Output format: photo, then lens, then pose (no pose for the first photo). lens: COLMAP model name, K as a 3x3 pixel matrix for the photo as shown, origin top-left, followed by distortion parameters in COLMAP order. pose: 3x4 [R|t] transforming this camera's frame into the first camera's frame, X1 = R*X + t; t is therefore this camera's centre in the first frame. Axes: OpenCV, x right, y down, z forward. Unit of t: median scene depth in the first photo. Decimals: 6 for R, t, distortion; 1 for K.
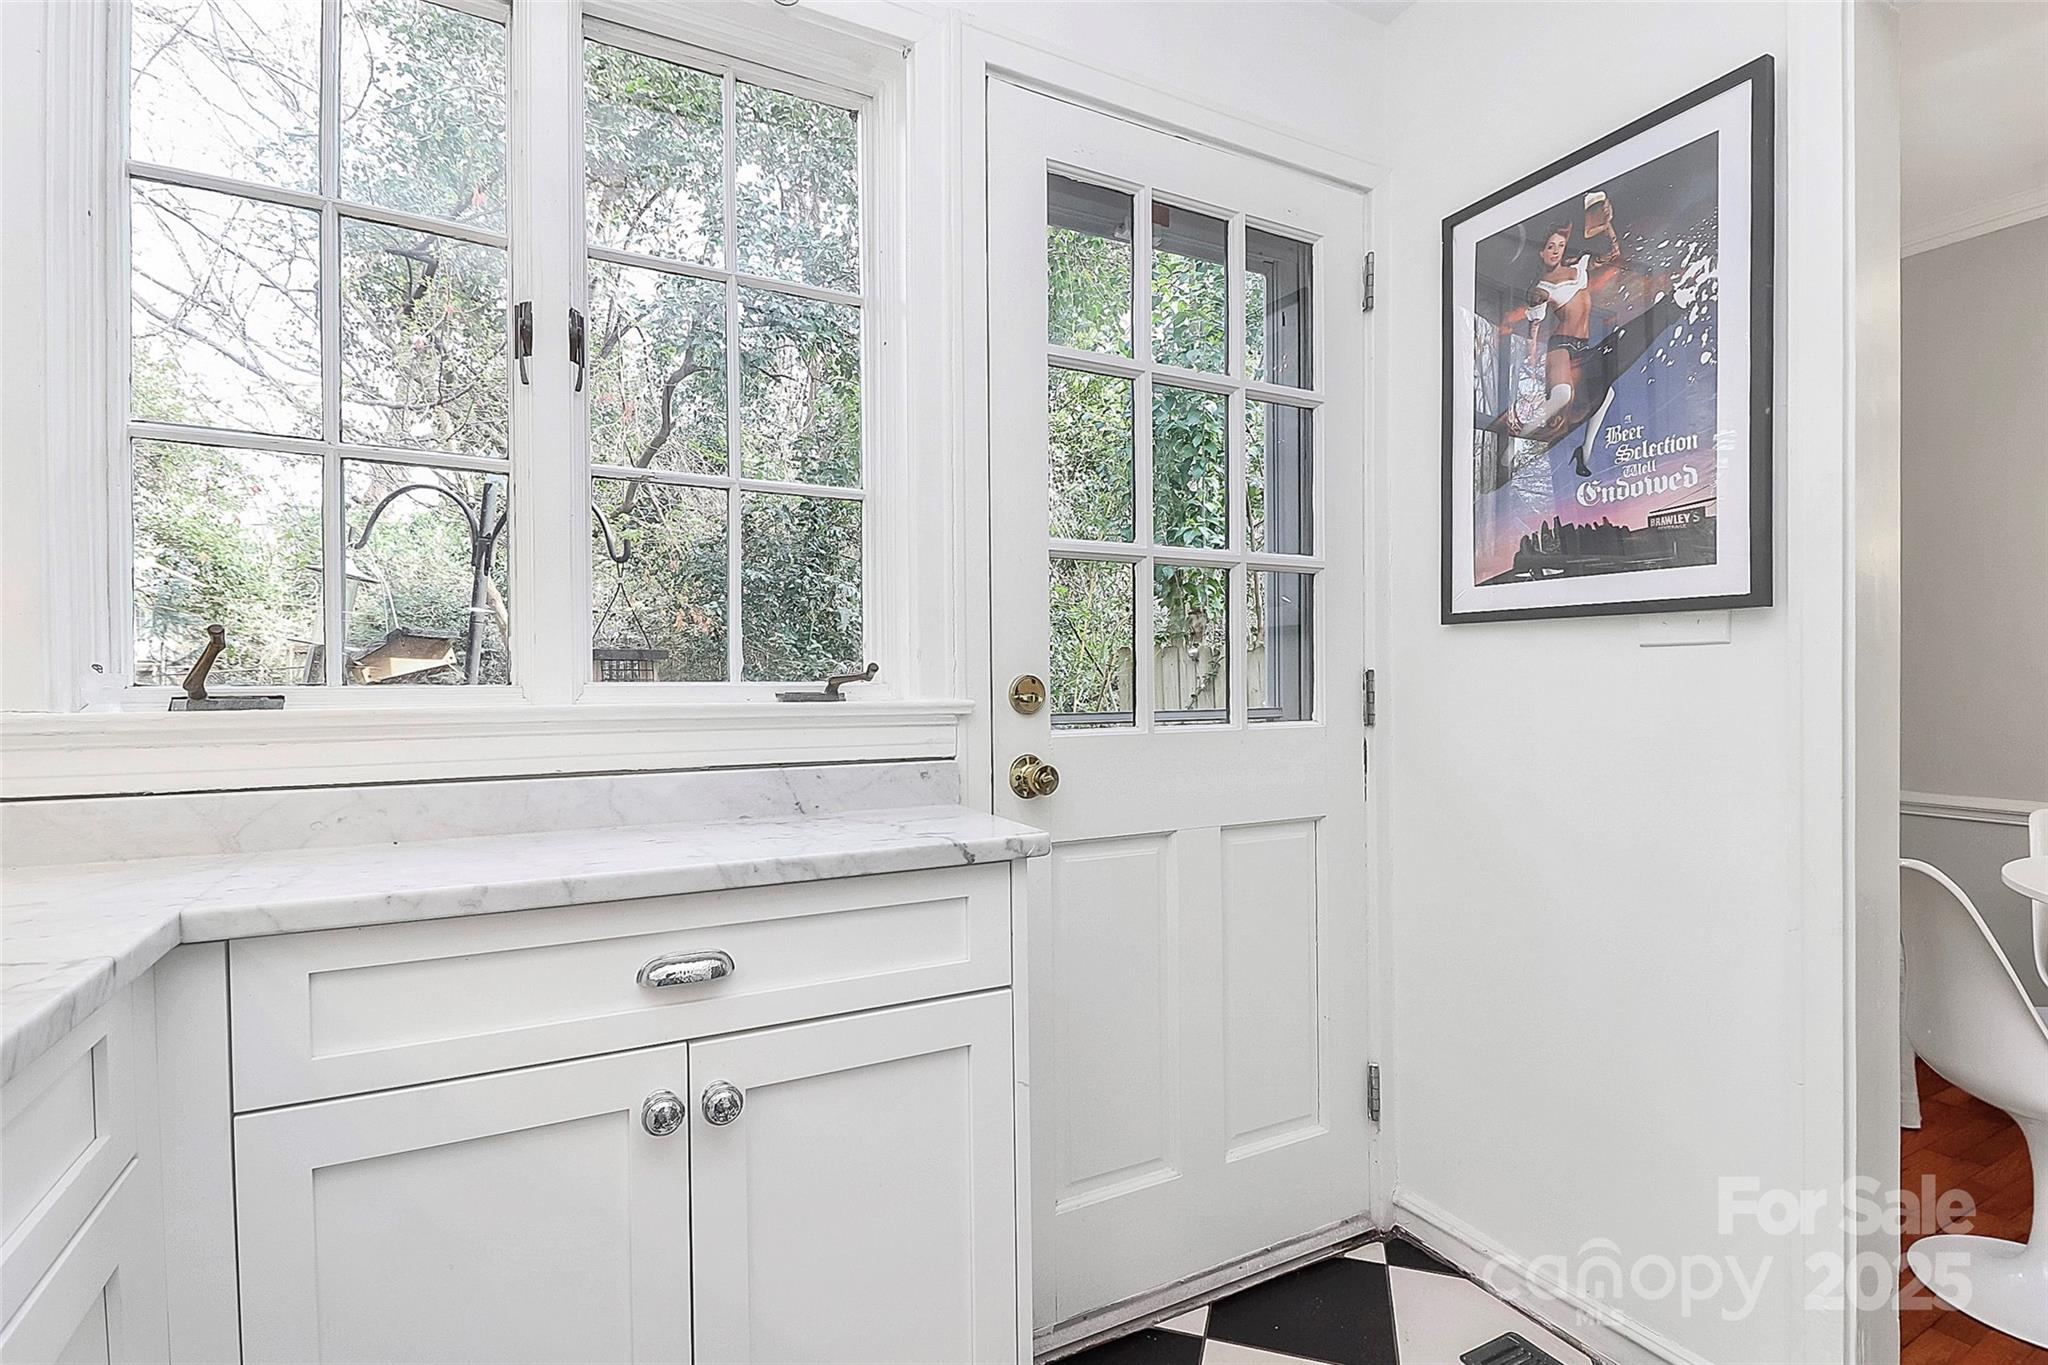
lens RADIAL K [[976.9, 0, 1024.0], [0, 976.9, 682.5], [0, 0, 1]] dist [0.000332, -0.011461]
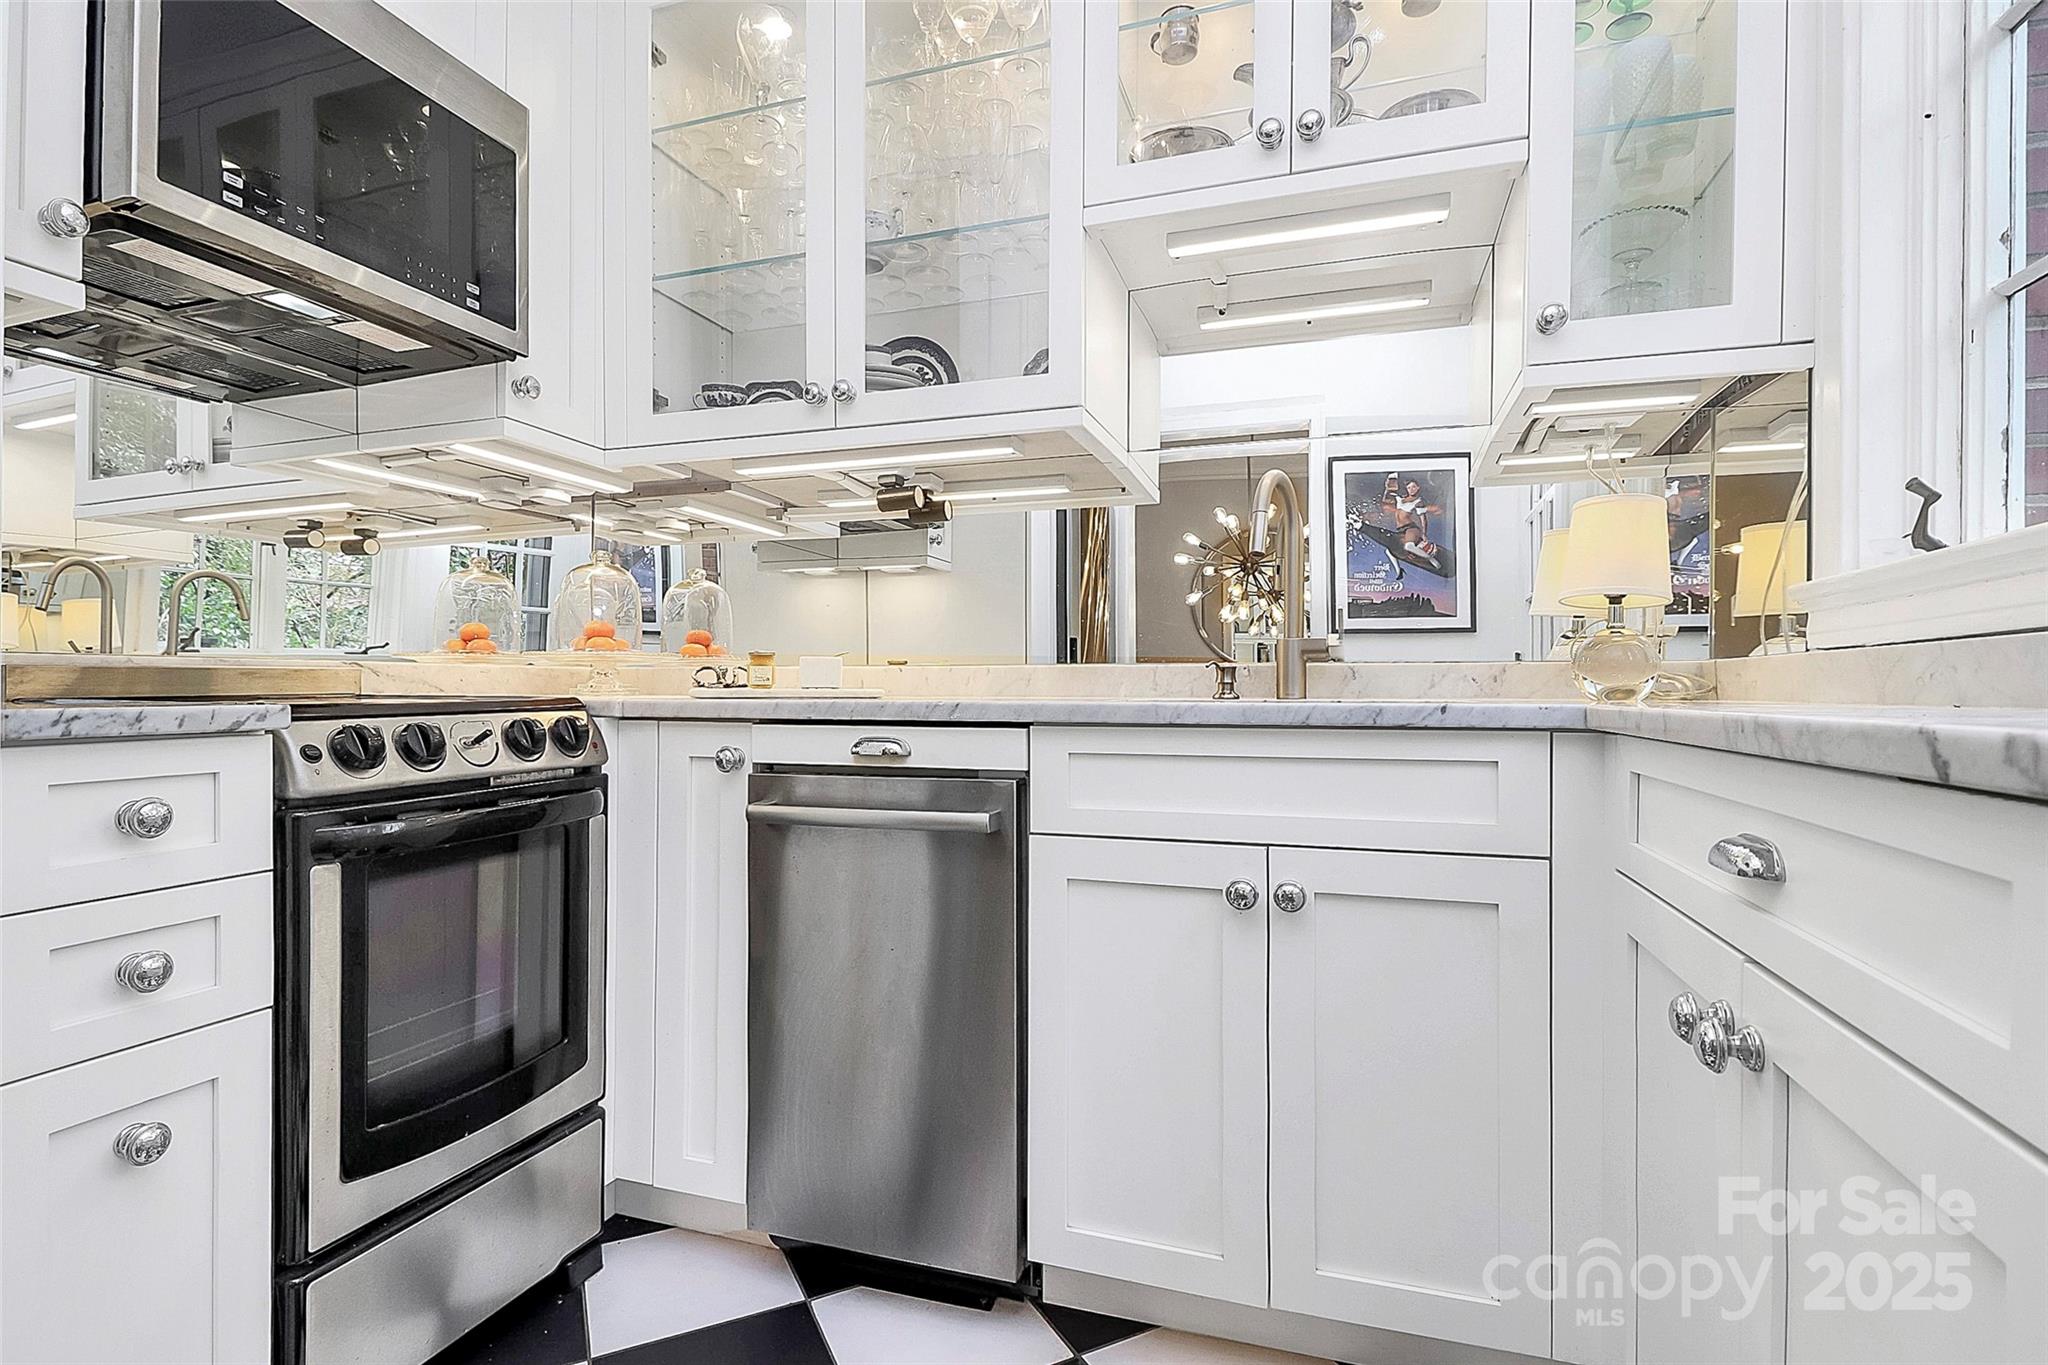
lens RADIAL K [[960.4, 0, 1026.4], [0, 960.4, 702.6], [0, 0, 1]] dist [-0.002860, -0.012494]
pose [[-0.726723, 0.012106, -0.686824, 0.509640], [-0.001366, 0.999817, 0.019068, 0.159447], [0.686929, 0.014795, -0.726574, 1.113039]]
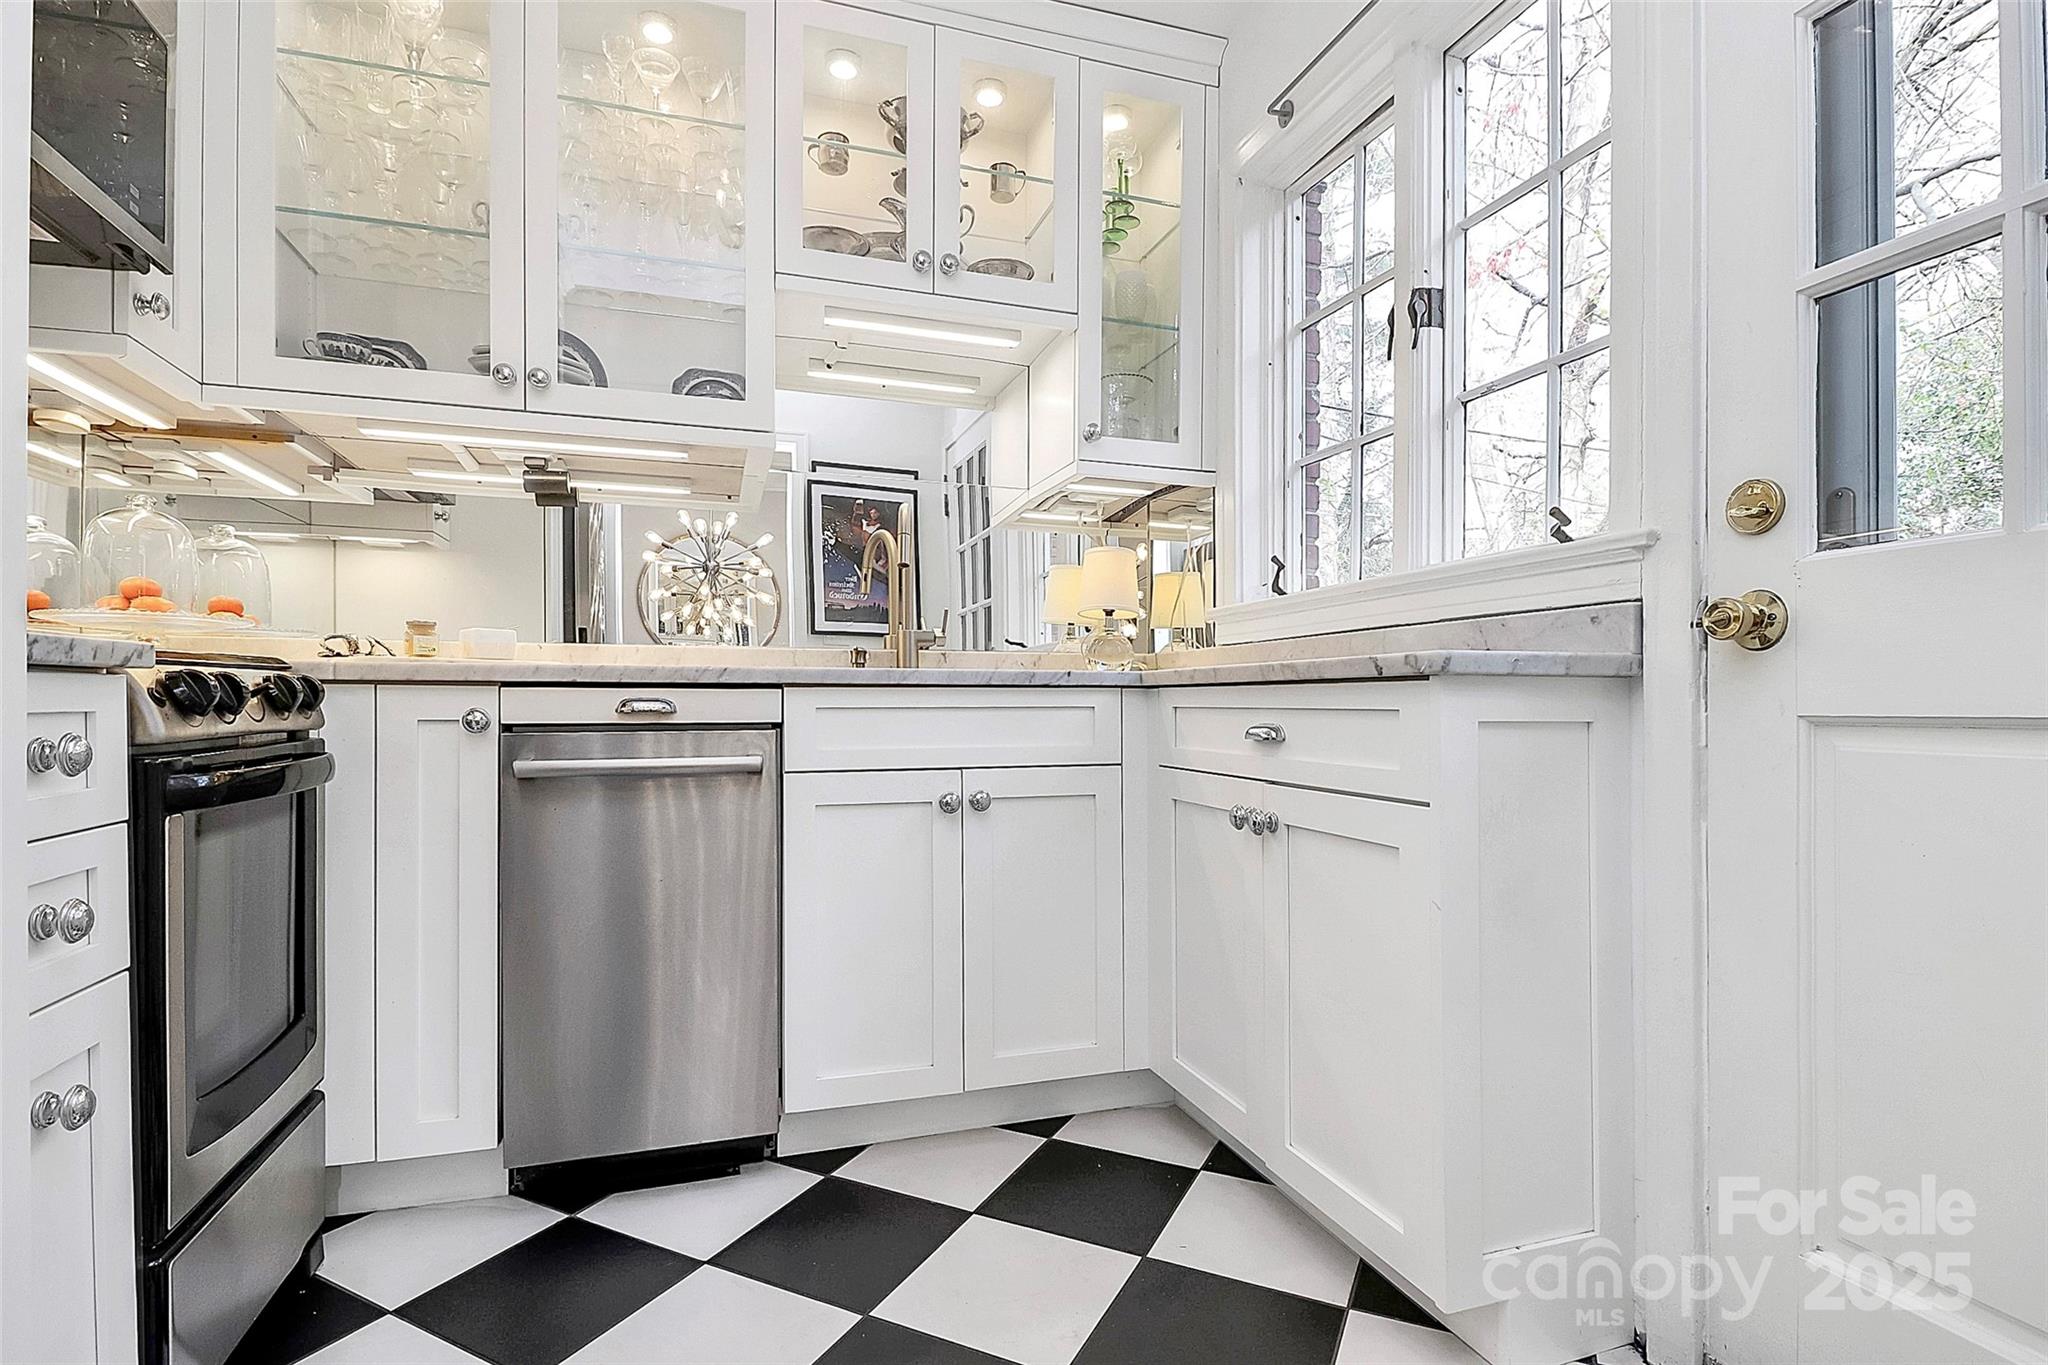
lens RADIAL K [[976.9, 0, 1024.0], [0, 976.9, 682.5], [0, 0, 1]] dist [0.000332, -0.011461]
pose [[-0.168244, -0.013974, -0.985646, 1.194597], [-0.005514, 0.999897, -0.013235, 0.228224], [0.985730, 0.003208, -0.168304, 0.859406]]
